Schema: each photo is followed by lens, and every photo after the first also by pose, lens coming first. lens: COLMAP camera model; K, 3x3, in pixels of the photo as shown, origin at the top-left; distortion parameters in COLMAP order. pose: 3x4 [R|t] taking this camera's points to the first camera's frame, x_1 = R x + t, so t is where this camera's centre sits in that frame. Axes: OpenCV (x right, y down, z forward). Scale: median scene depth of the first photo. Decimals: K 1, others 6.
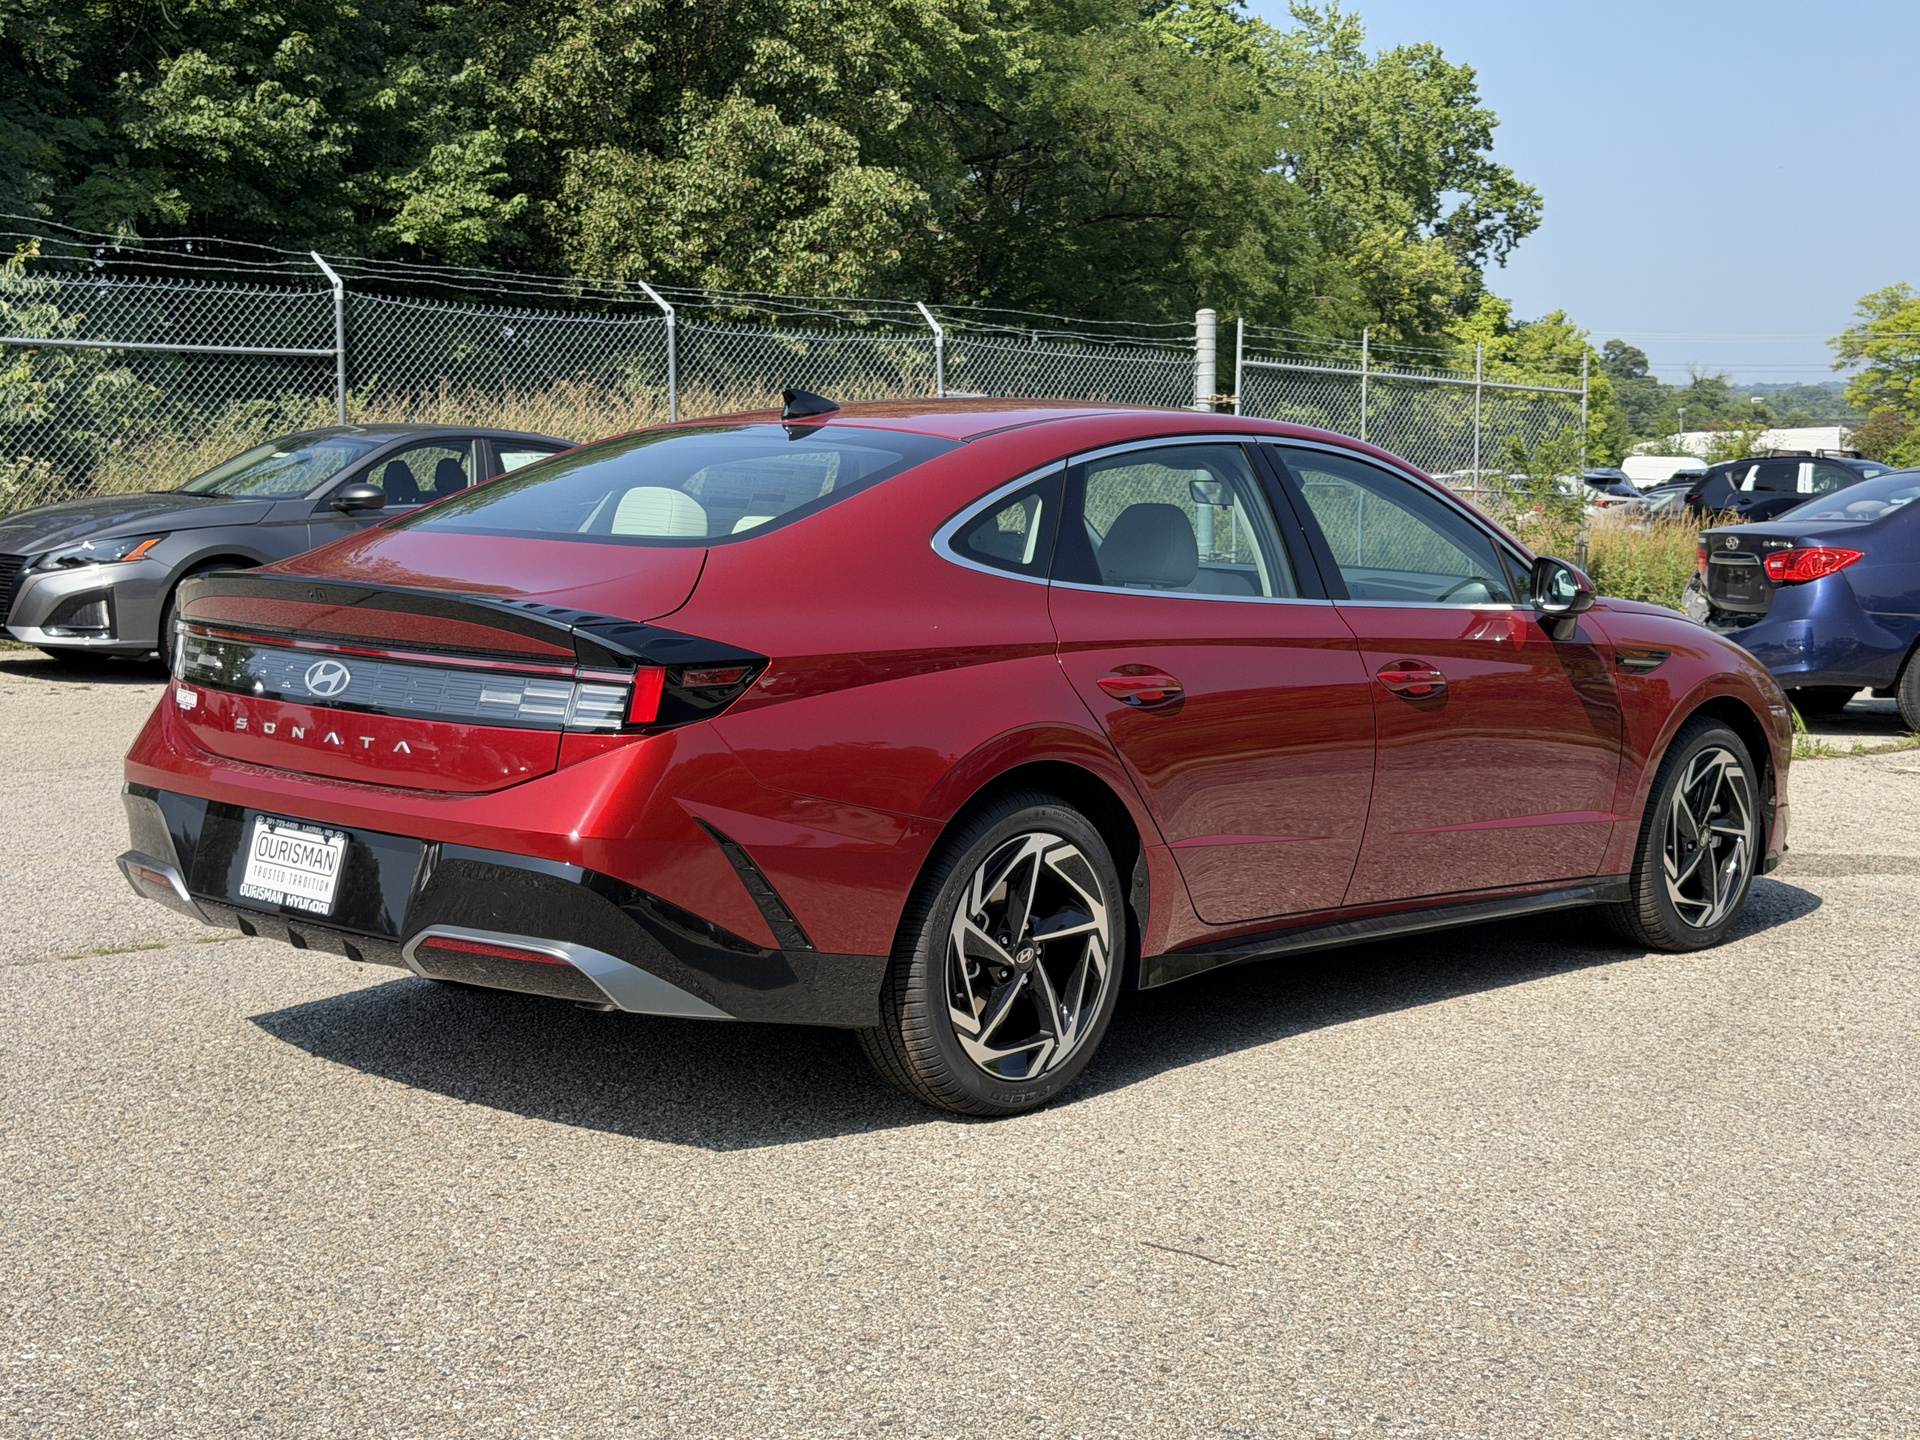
lens RADIAL K [[2703.5, 0, 962.0], [0, 2703.5, 717.3], [0, 0, 1]] dist [0.119136, 0.000000]
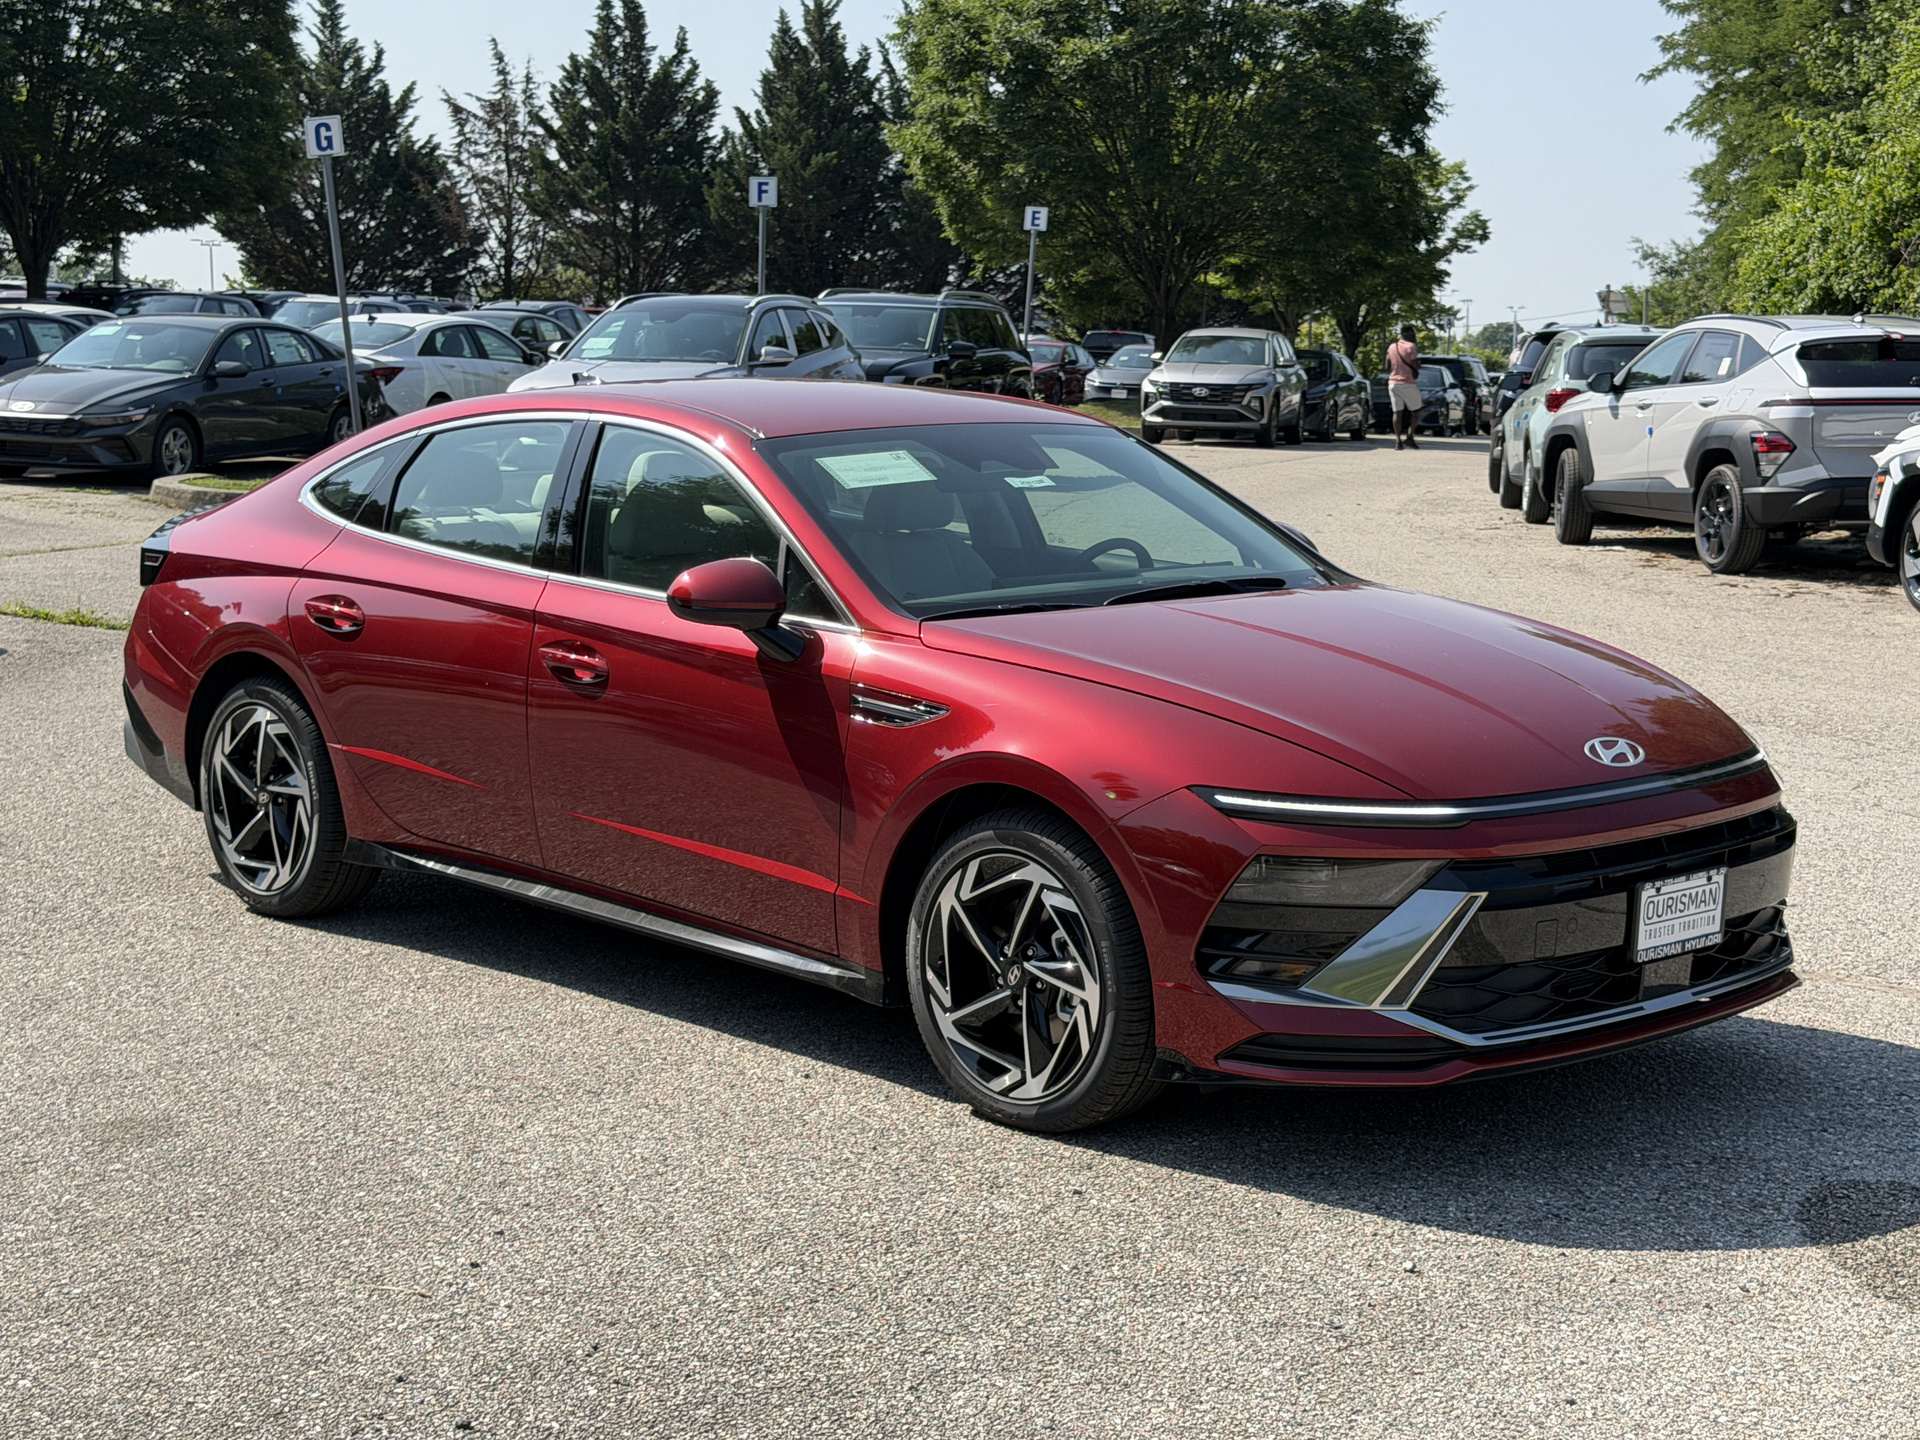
lens RADIAL K [[2997.1, 0, 962.5], [0, 2997.1, 725.4], [0, 0, 1]] dist [0.126439, 0.000000]
pose [[-0.066119, 0.111297, -0.991585, 1.381059], [-0.107034, 0.987235, 0.117946, -0.150045], [0.992054, 0.113932, -0.053362, 1.326171]]
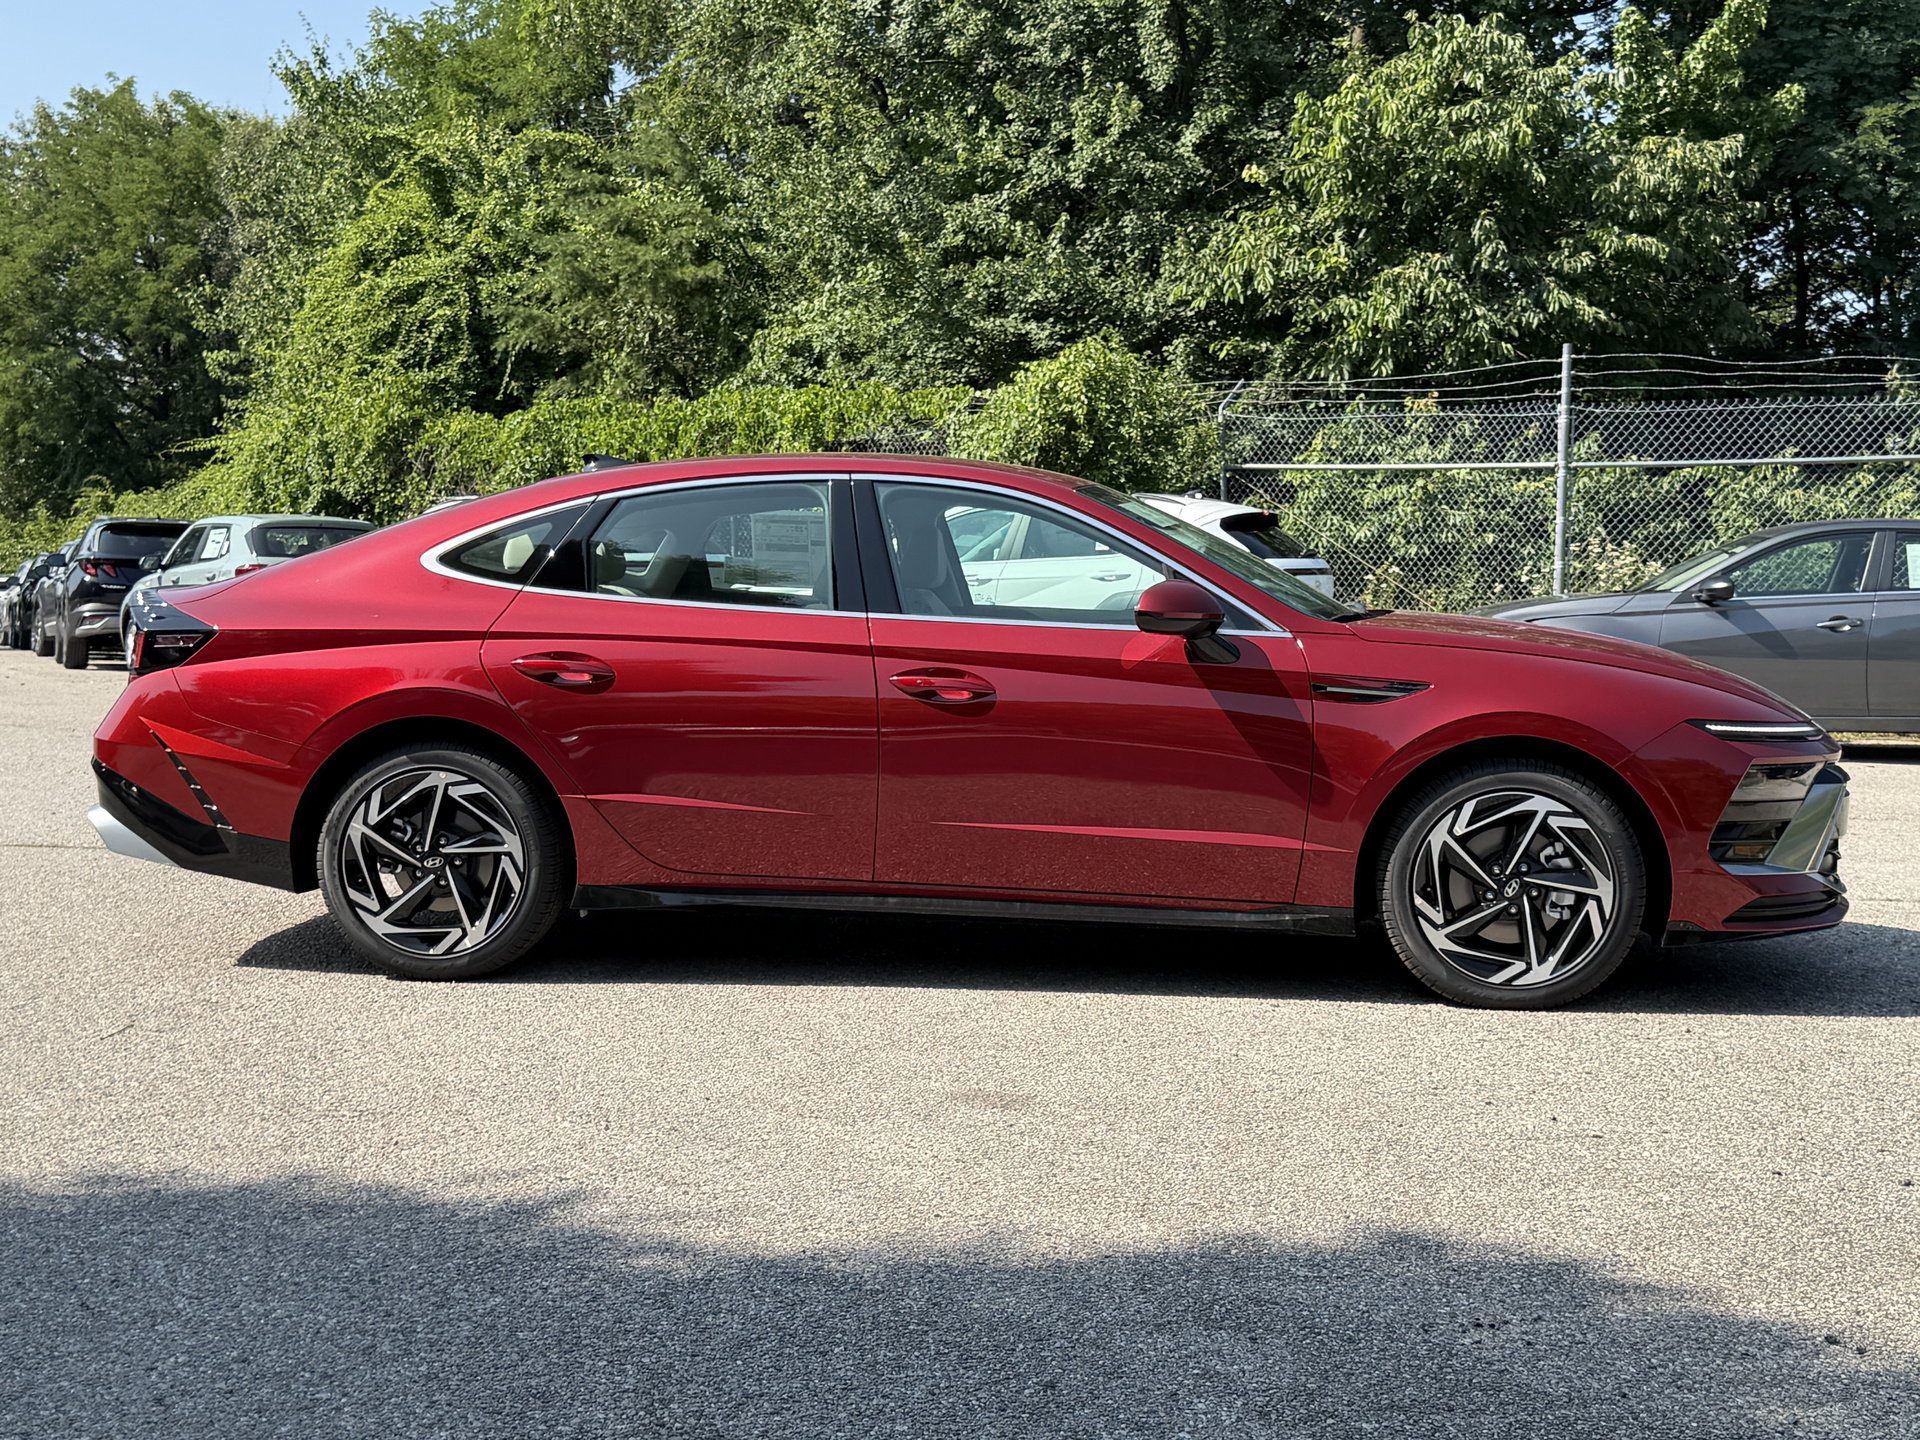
lens RADIAL K [[2600.9, 0, 961.9], [0, 2600.9, 718.9], [0, 0, 1]] dist [0.122190, 0.000000]
pose [[0.580144, 0.028168, -0.814027, 1.152782], [-0.070066, 0.997423, -0.015421, 0.017430], [0.811495, 0.065982, 0.580622, 0.423128]]
